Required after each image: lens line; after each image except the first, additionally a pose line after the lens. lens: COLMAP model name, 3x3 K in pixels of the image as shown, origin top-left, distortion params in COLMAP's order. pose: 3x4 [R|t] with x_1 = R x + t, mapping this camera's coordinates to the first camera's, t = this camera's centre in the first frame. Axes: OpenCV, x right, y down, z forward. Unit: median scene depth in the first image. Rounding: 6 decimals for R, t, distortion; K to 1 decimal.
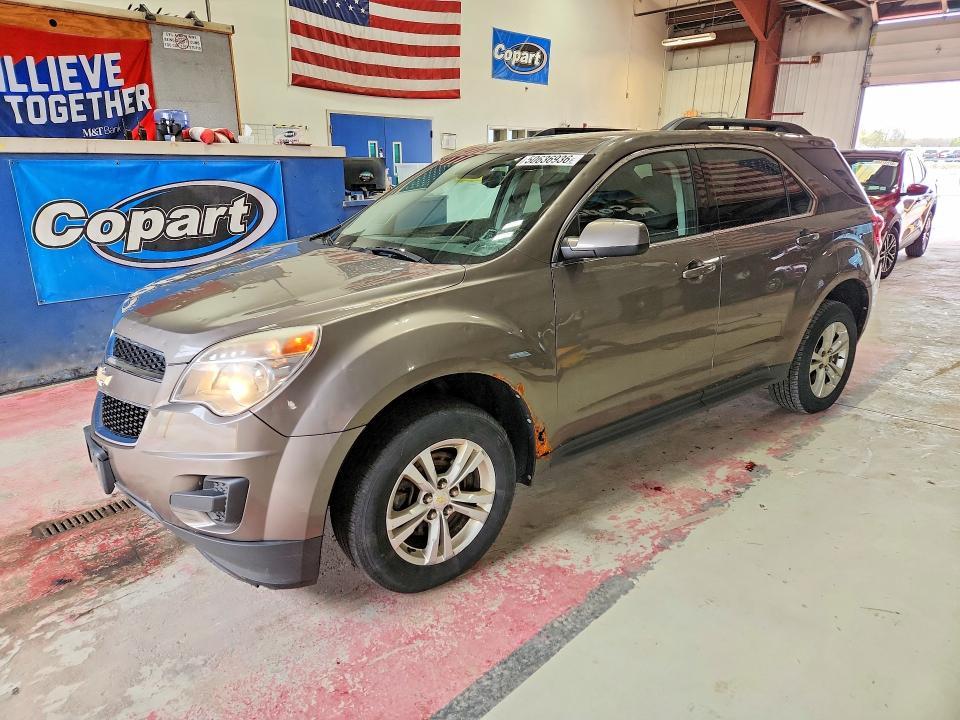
lens RADIAL K [[648.5, 0, 458.8], [0, 648.5, 357.2], [0, 0, 1]] dist [0.059221, -0.036656]
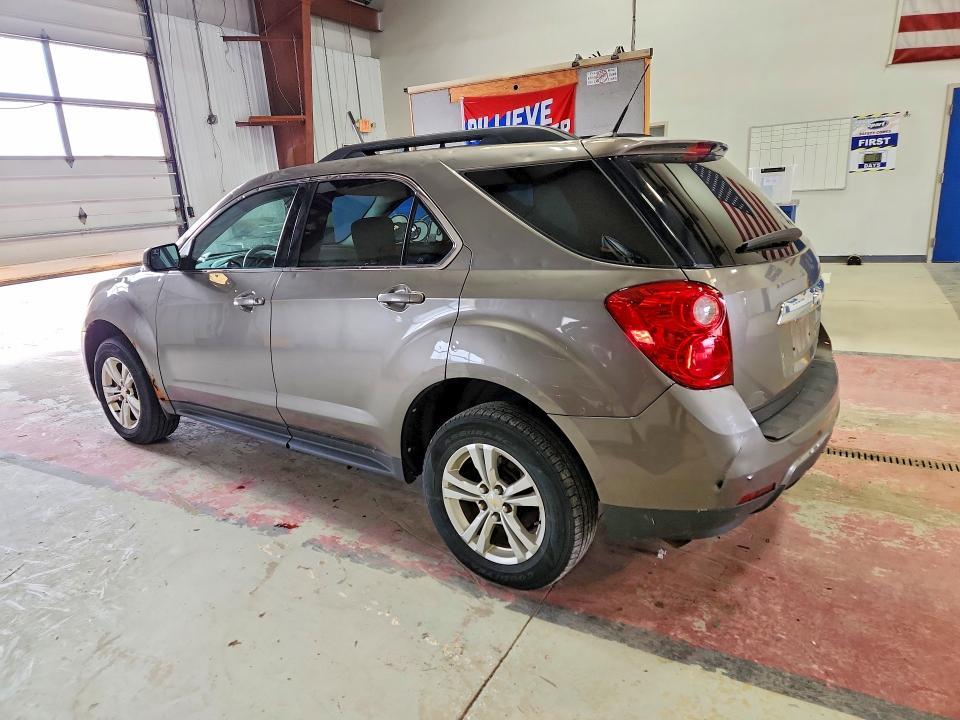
lens RADIAL K [[614.8, 0, 468.3], [0, 614.8, 357.2], [0, 0, 1]] dist [0.027983, -0.006004]
pose [[0.296125, 0.246292, -0.922849, 0.741986], [-0.216702, 0.958312, 0.186221, -0.165986], [0.930242, 0.144838, 0.337152, 0.528023]]
